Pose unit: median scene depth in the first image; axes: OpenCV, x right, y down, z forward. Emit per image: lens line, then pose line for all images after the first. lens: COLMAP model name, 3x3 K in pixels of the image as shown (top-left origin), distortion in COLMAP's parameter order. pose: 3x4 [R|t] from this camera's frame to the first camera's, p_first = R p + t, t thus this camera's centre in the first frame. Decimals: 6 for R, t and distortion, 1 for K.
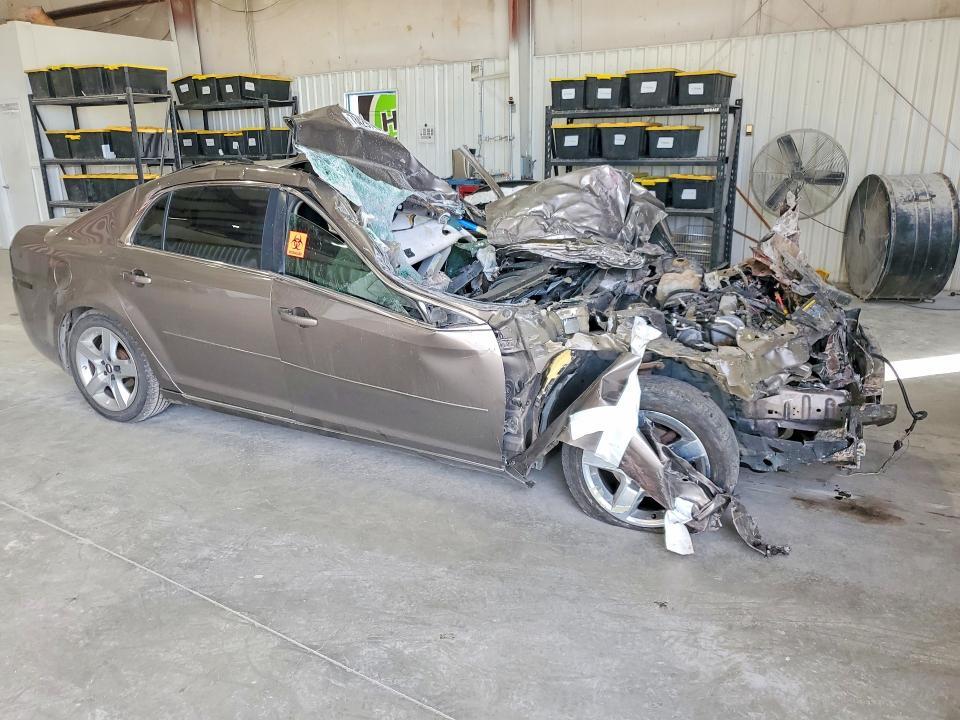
lens RADIAL K [[735.7, 0, 480.0], [0, 735.7, 360.0], [0, 0, 1]] dist [0.015791, 0.003038]
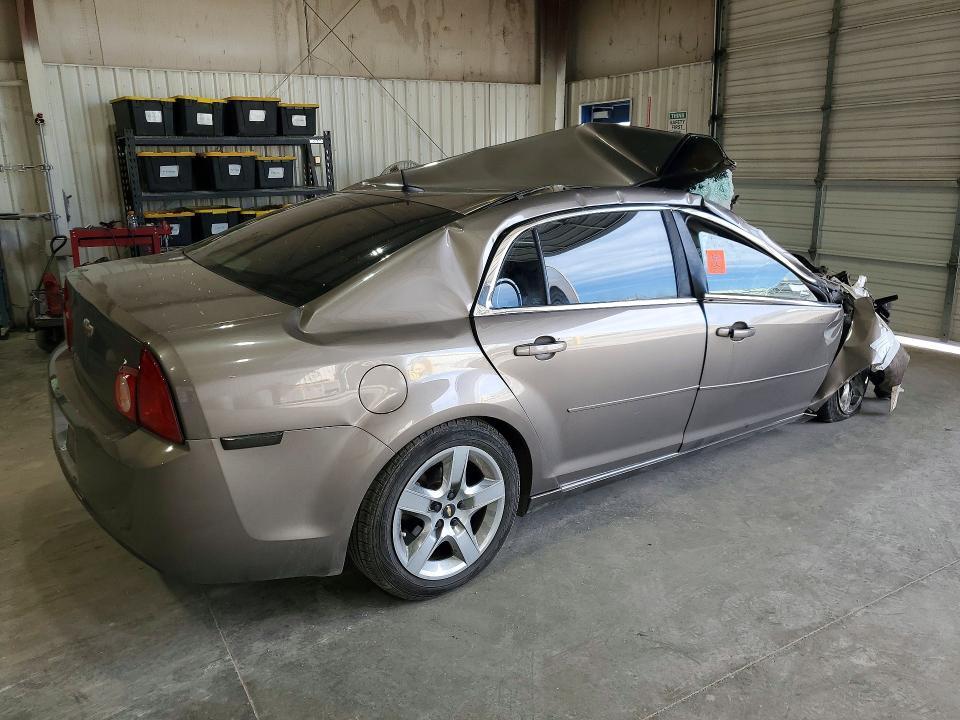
lens RADIAL K [[735.7, 0, 480.0], [0, 735.7, 360.0], [0, 0, 1]] dist [0.015791, 0.003038]
pose [[0.448966, -0.221567, 0.865643, -0.637564], [0.266259, 0.957934, 0.107094, -0.109365], [-0.852957, 0.182404, 0.489074, 0.408268]]
